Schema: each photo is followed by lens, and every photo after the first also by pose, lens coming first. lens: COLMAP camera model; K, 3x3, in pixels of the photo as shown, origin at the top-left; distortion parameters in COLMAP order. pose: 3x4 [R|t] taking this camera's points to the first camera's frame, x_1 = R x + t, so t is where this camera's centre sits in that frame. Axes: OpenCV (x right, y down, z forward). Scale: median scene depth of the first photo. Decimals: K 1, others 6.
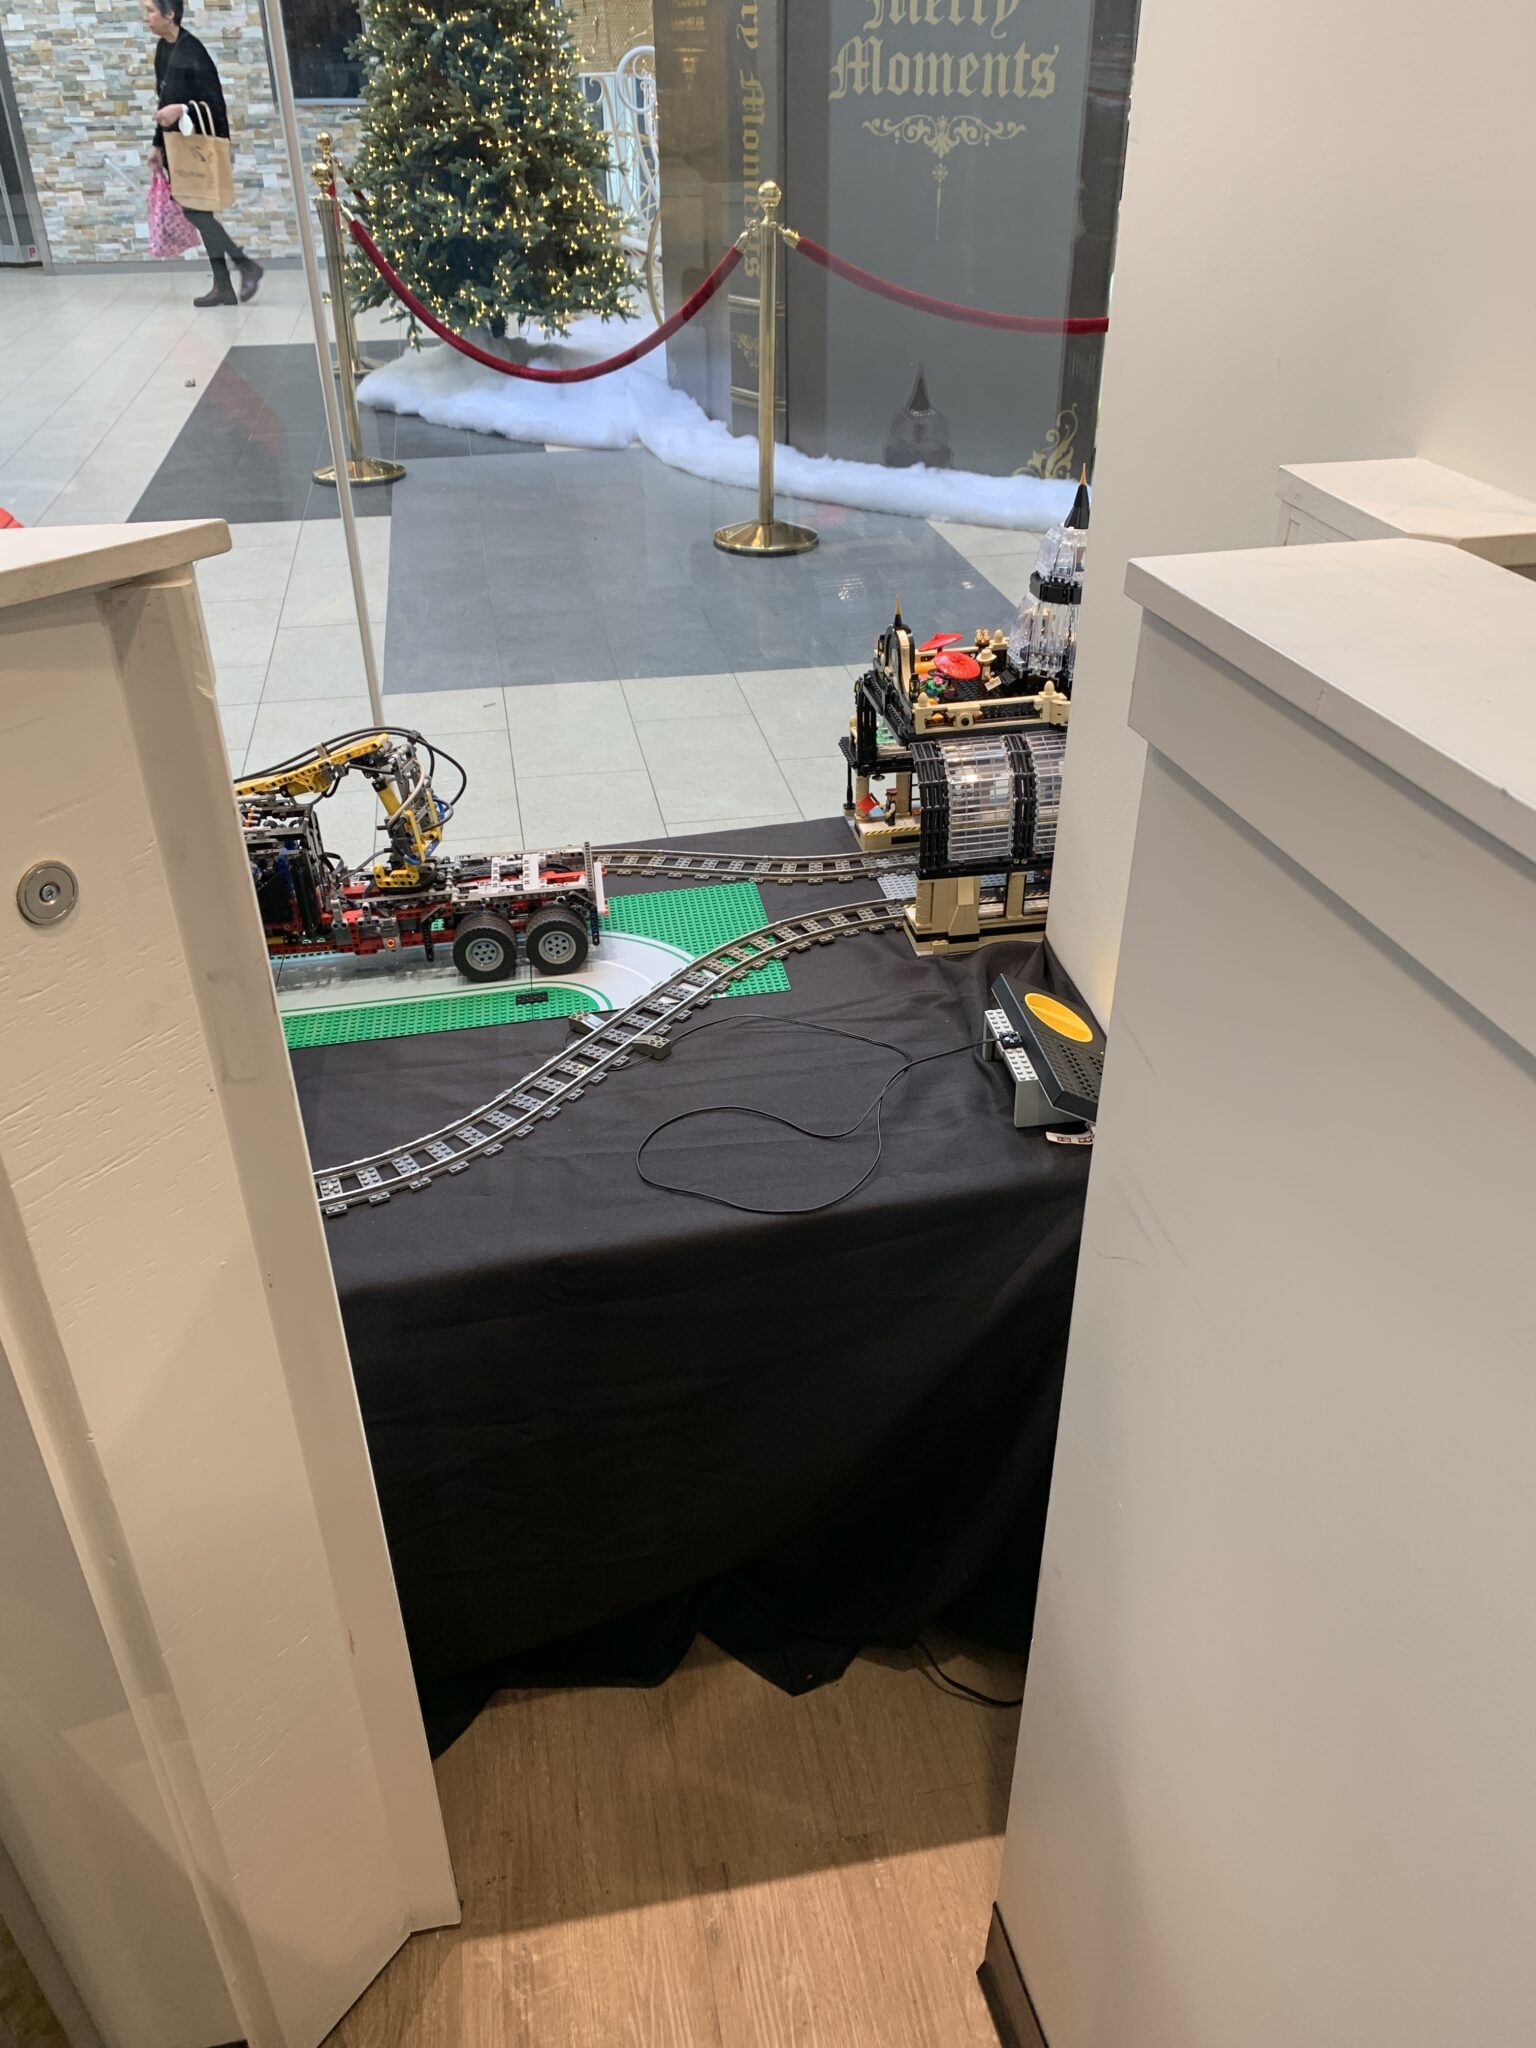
lens RADIAL K [[1564.3, 0, 768.0], [0, 1564.3, 1024.0], [0, 0, 1]] dist [0.095536, -0.159020]
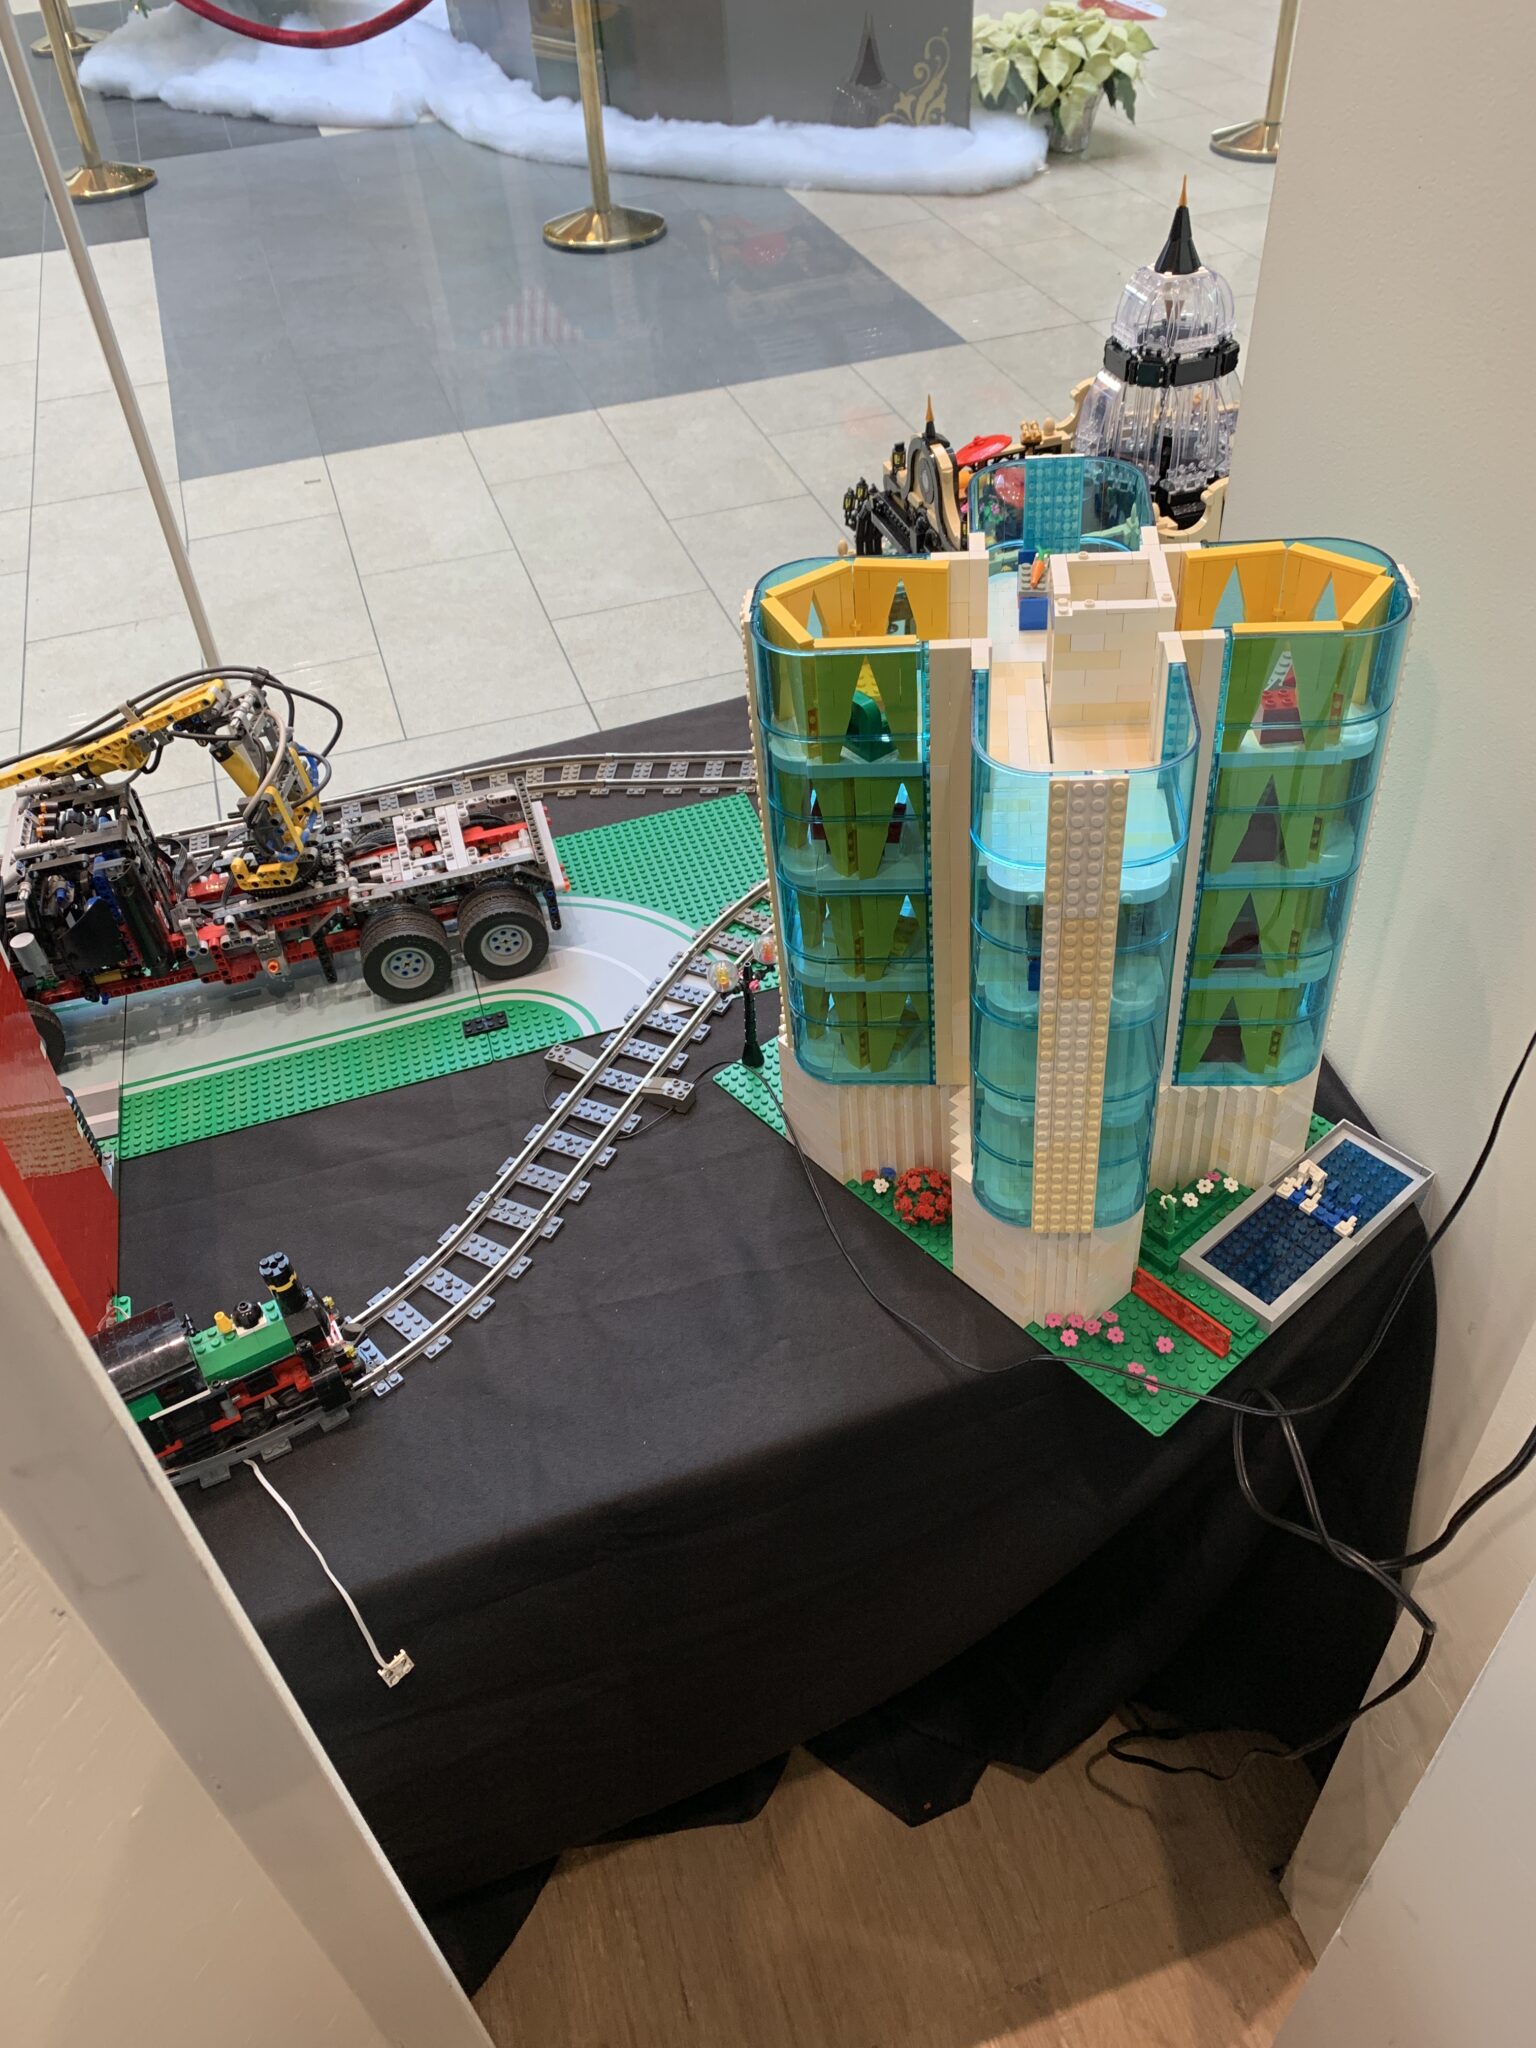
lens RADIAL K [[1598.8, 0, 781.0], [0, 1598.8, 1016.6], [0, 0, 1]] dist [0.002349, 0.010047]
pose [[0.990081, -0.121747, 0.070128, -0.064069], [0.107430, 0.977672, 0.180601, -0.134661], [-0.090550, -0.171276, 0.981053, 0.257659]]
